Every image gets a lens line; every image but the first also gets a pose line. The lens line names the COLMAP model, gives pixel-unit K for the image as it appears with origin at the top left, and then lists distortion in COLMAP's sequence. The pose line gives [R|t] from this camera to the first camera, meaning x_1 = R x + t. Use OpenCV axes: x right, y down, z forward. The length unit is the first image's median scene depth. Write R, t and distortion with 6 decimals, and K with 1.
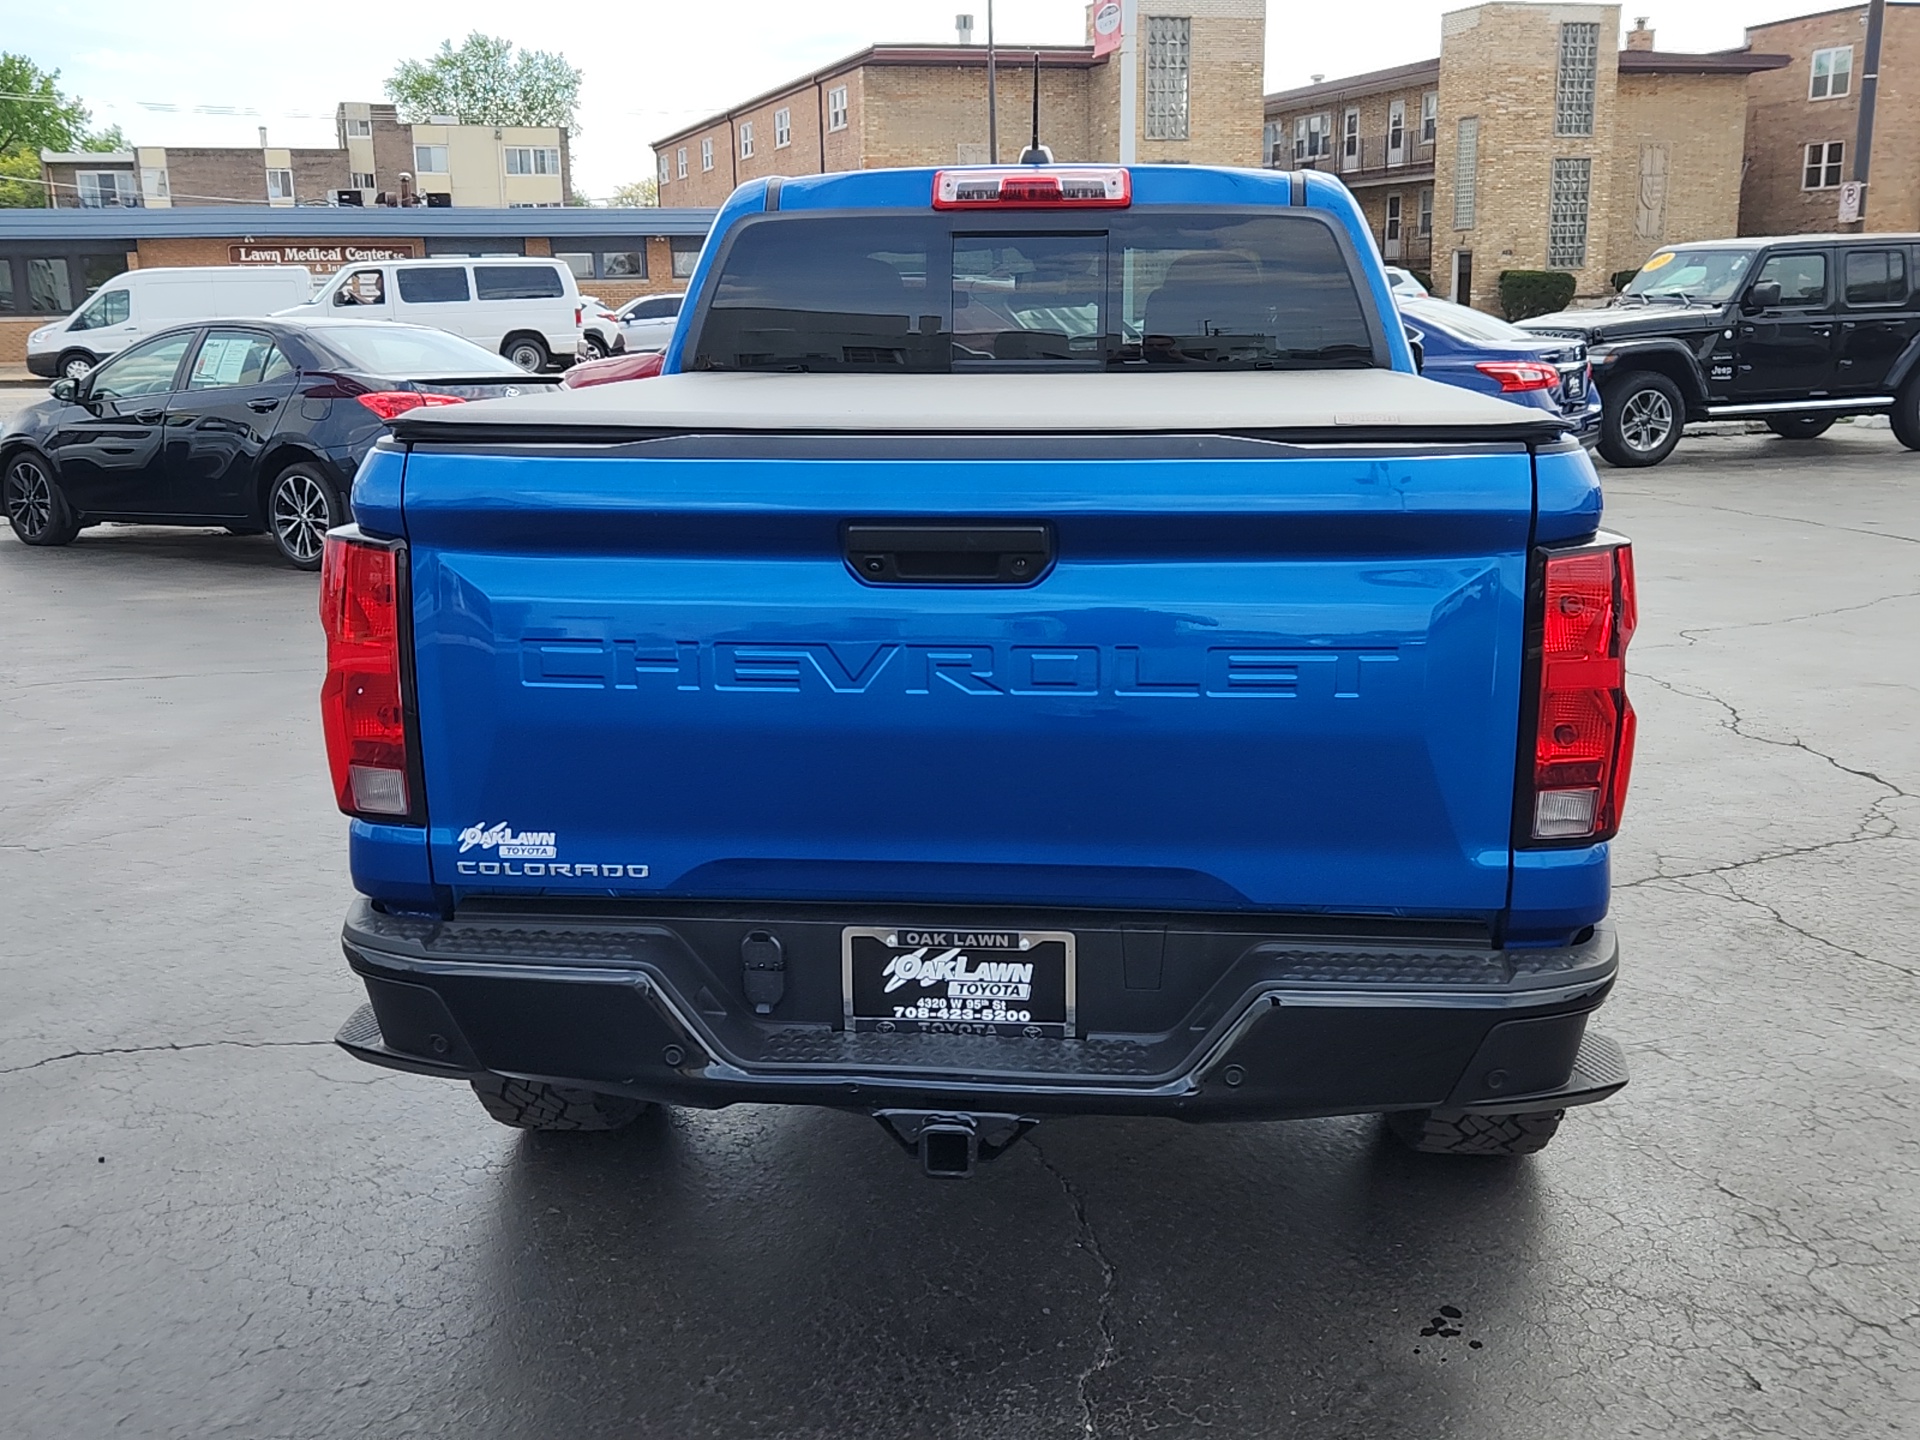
lens RADIAL K [[1882.4, 0, 952.1], [0, 1882.4, 724.2], [0, 0, 1]] dist [0.104150, -0.148918]
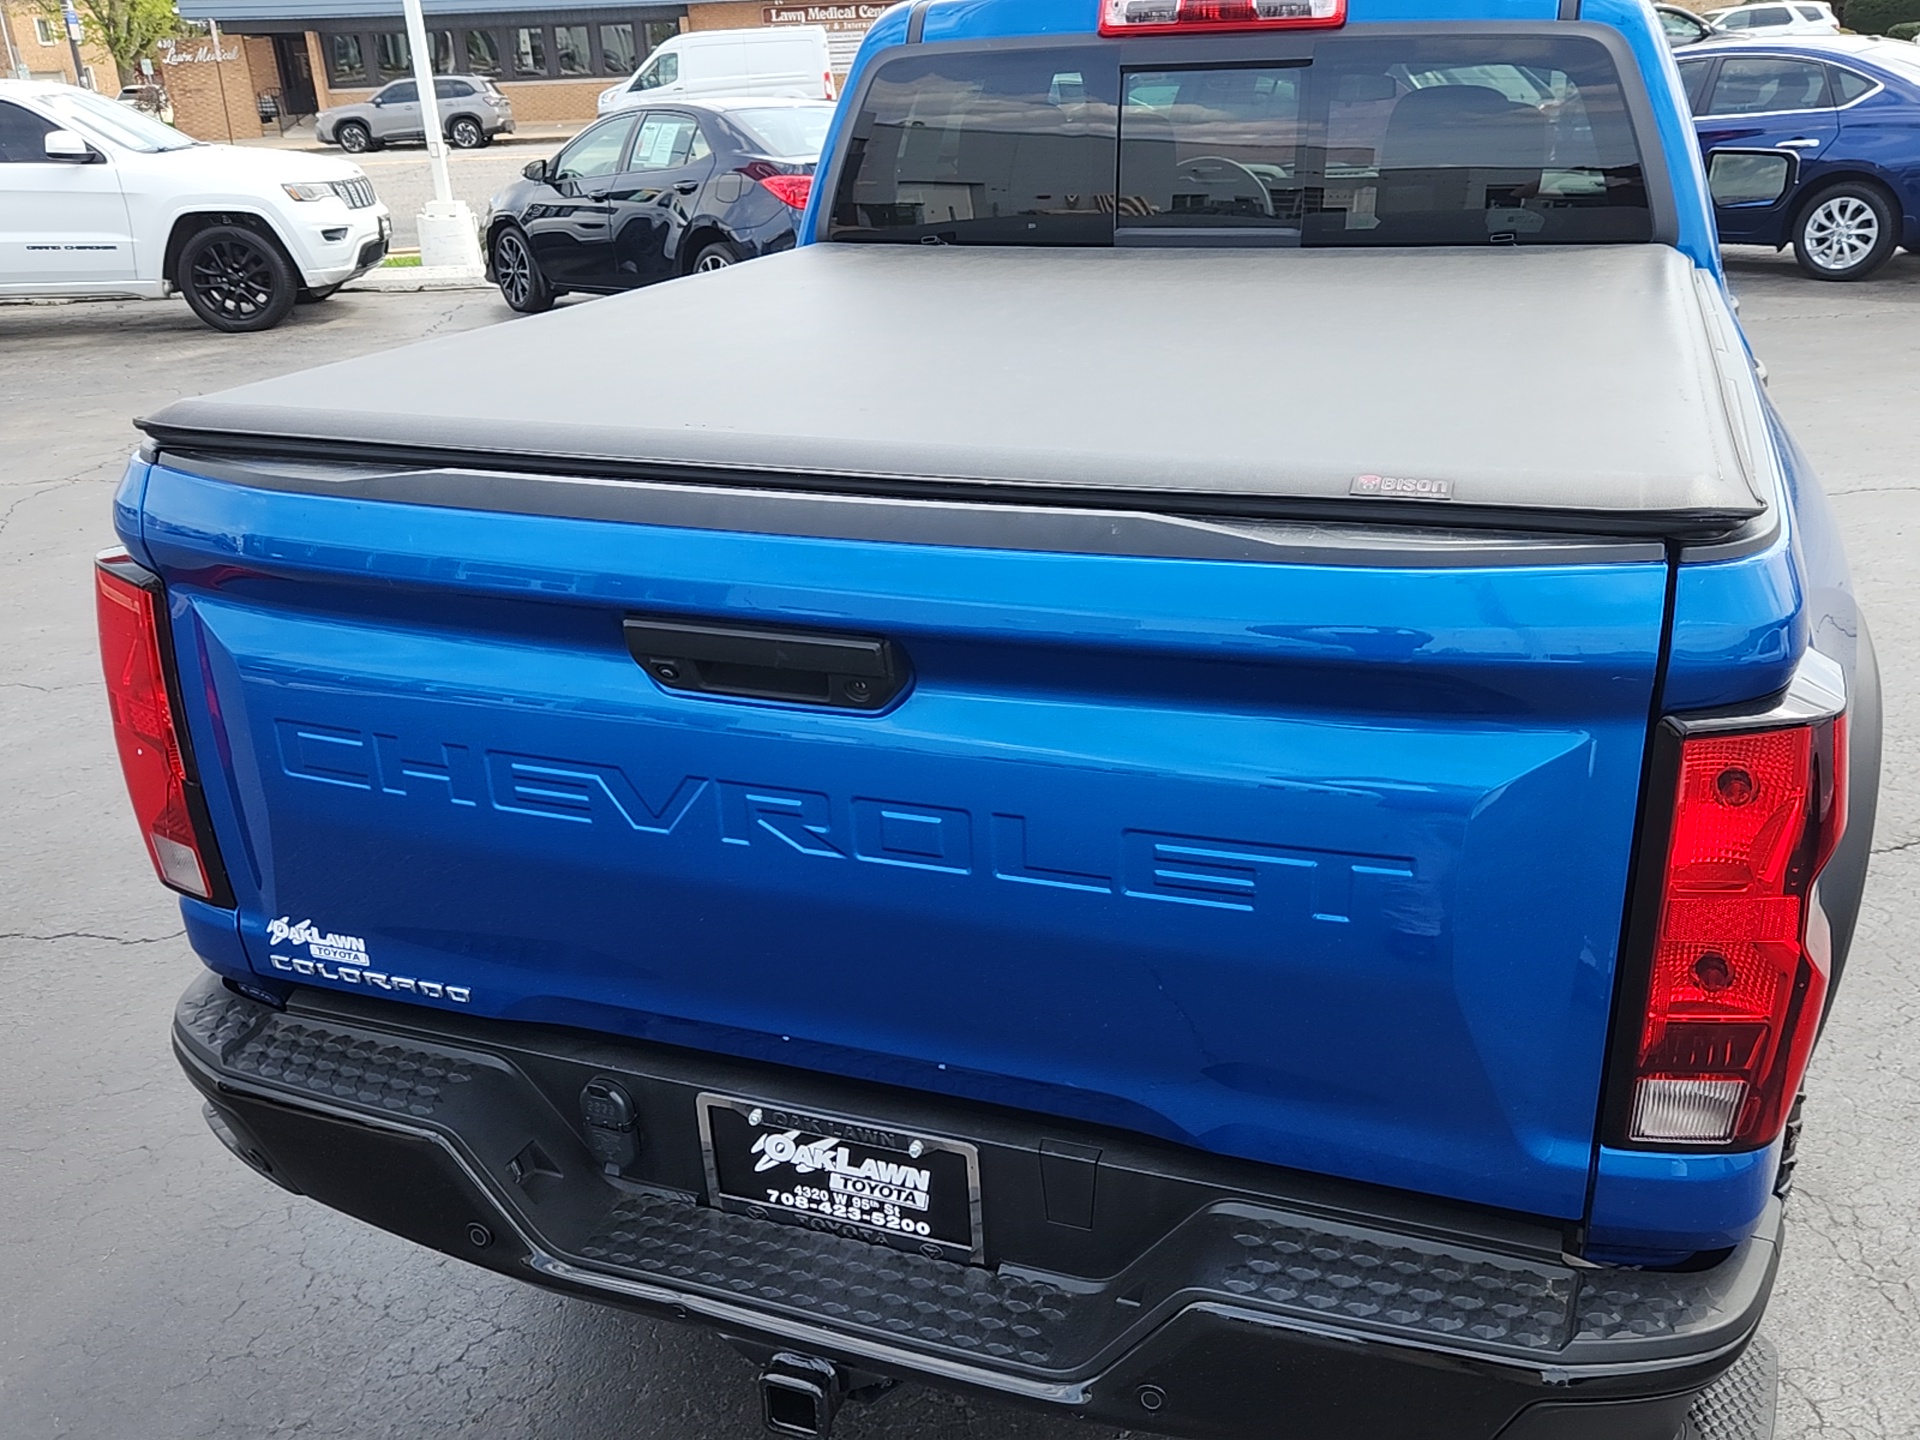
lens RADIAL K [[1649.0, 0, 965.6], [0, 1649.0, 738.9], [0, 0, 1]] dist [0.081818, -0.098238]
pose [[0.968809, 0.073396, -0.236690, 0.198692], [-0.030843, 0.983418, 0.178710, -0.159696], [0.245882, -0.165836, 0.955008, 0.395929]]
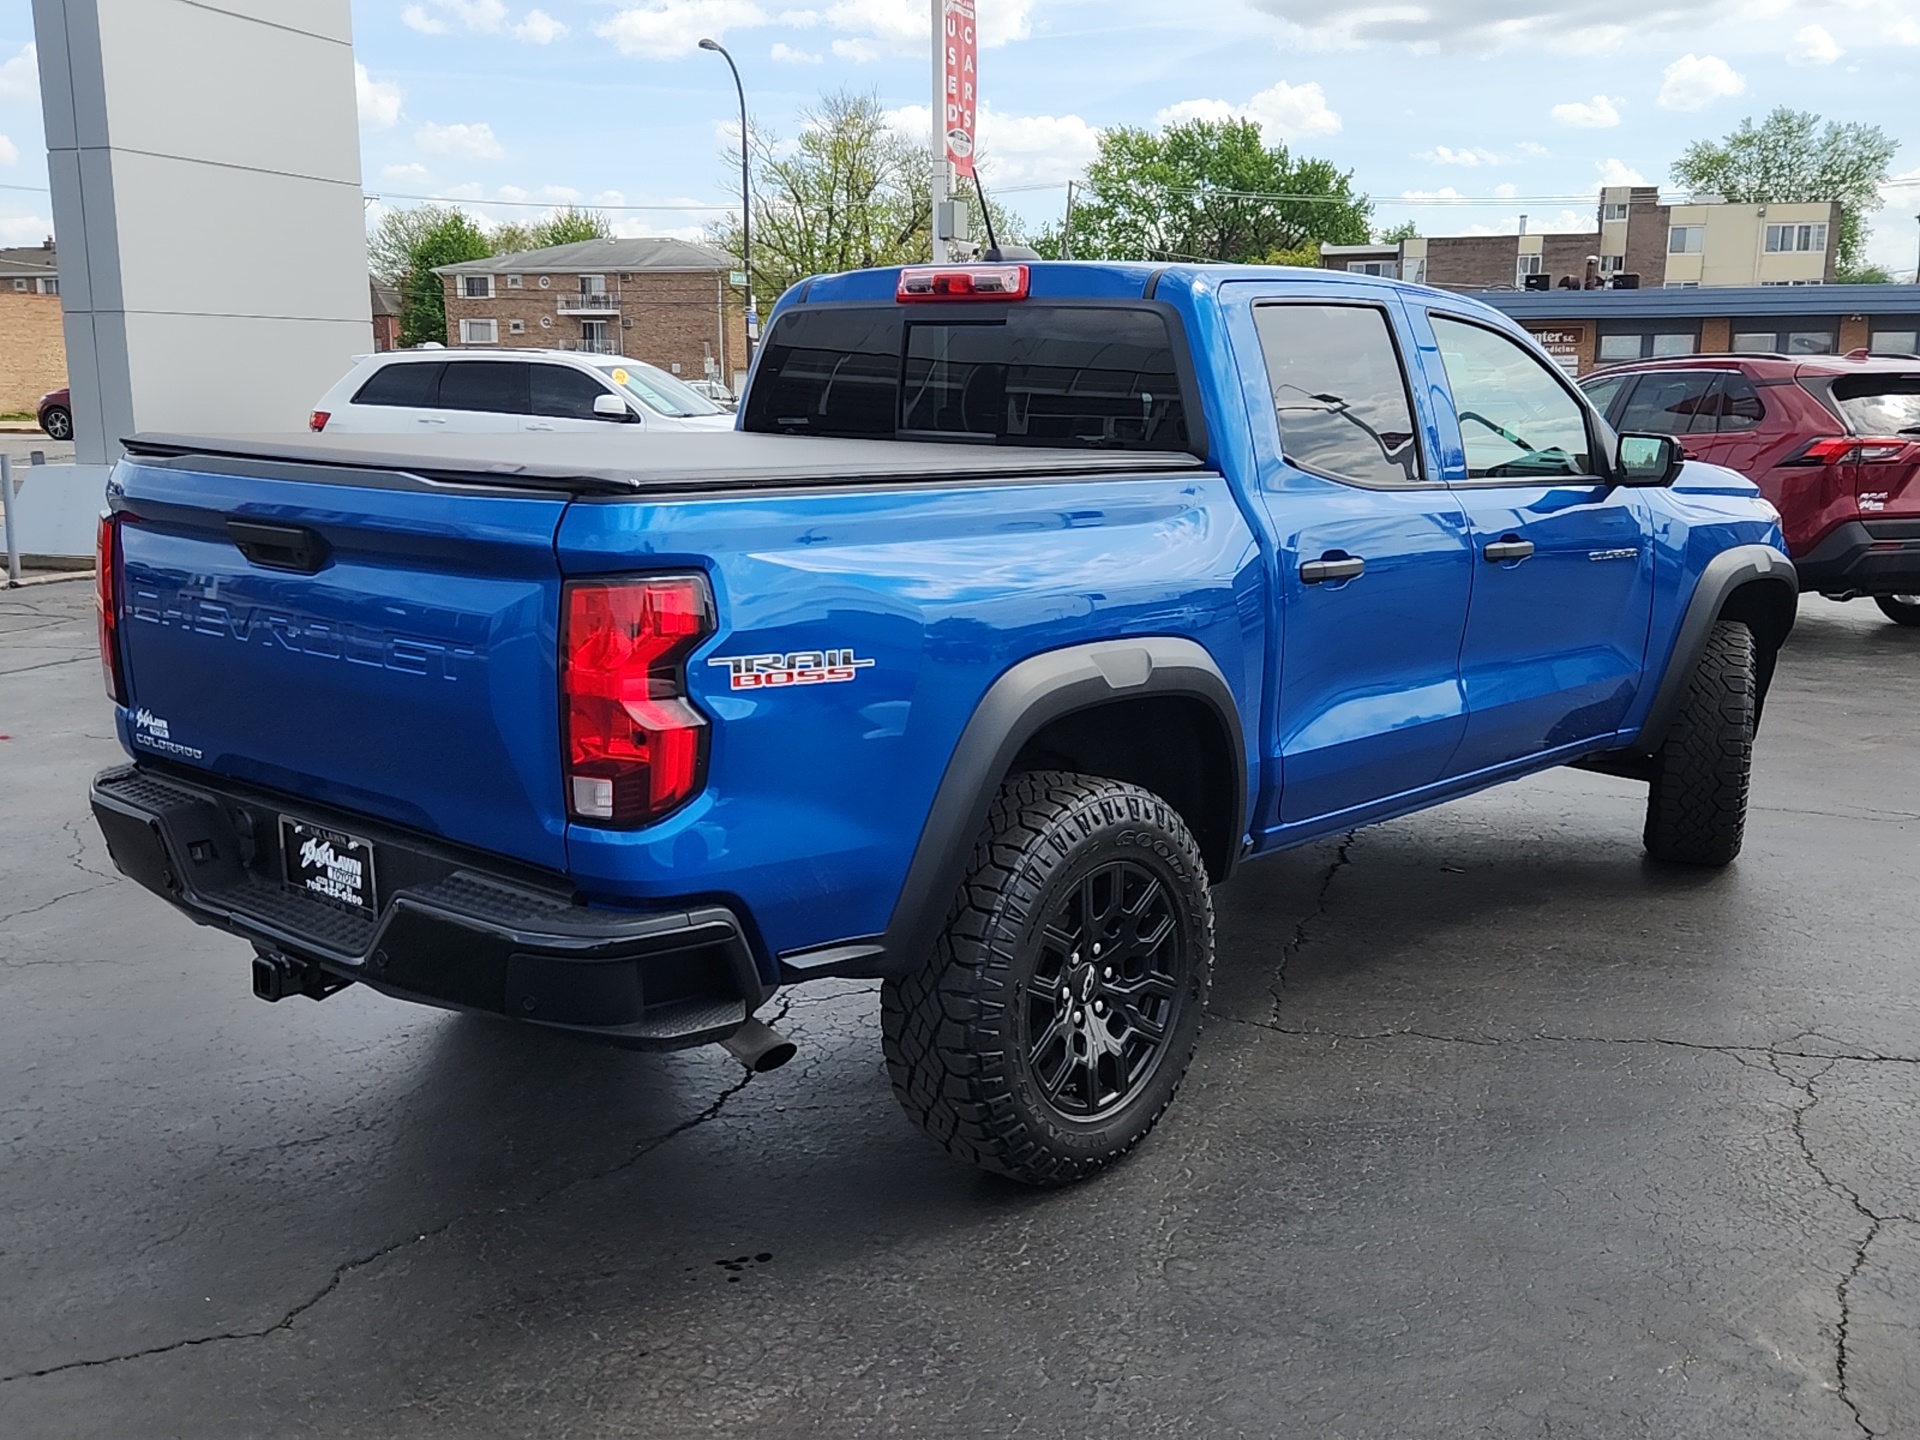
lens RADIAL K [[1882.4, 0, 952.1], [0, 1882.4, 724.2], [0, 0, 1]] dist [0.104150, -0.148918]
pose [[0.813691, 0.123826, -0.567957, 1.126261], [-0.146871, 0.989142, 0.005236, -0.037577], [0.562438, 0.079155, 0.823042, 0.117942]]
